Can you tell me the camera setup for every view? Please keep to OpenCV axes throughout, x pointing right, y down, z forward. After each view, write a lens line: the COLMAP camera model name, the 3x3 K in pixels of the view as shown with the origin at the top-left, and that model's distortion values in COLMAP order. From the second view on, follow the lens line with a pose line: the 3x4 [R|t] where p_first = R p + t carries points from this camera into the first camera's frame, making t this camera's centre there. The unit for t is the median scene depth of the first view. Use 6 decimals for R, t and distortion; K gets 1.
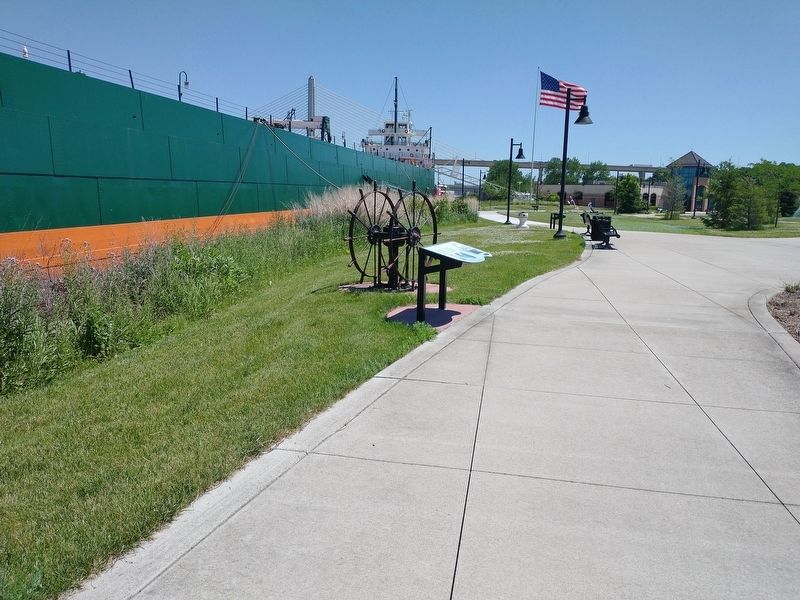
lens RADIAL K [[646.5, 0, 399.7], [0, 646.5, 301.9], [0, 0, 1]] dist [0.015266, -0.012596]
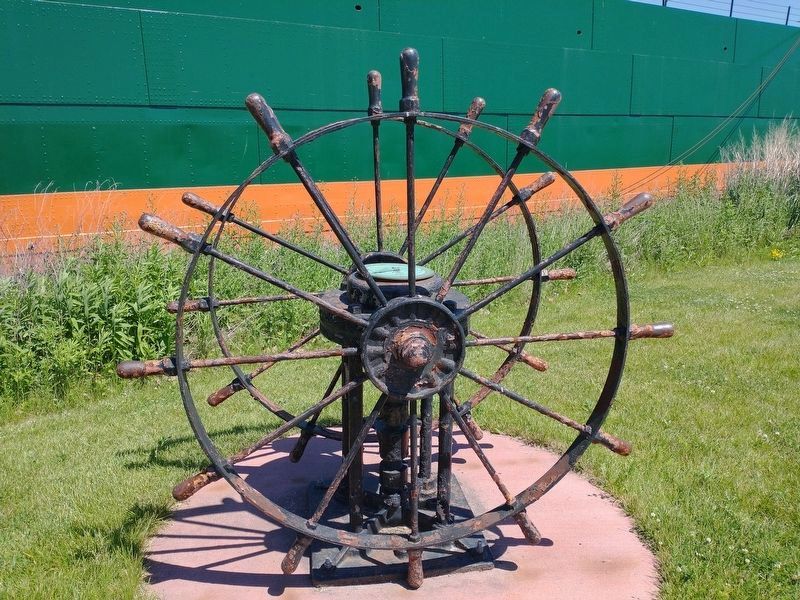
lens RADIAL K [[646.5, 0, 398.3], [0, 646.5, 299.1], [0, 0, 1]] dist [0.015266, -0.012596]
pose [[0.672887, 0.187874, -0.715491, 0.049750], [-0.126534, 0.982189, 0.138904, -0.048130], [0.728843, -0.002932, 0.684674, 0.282156]]
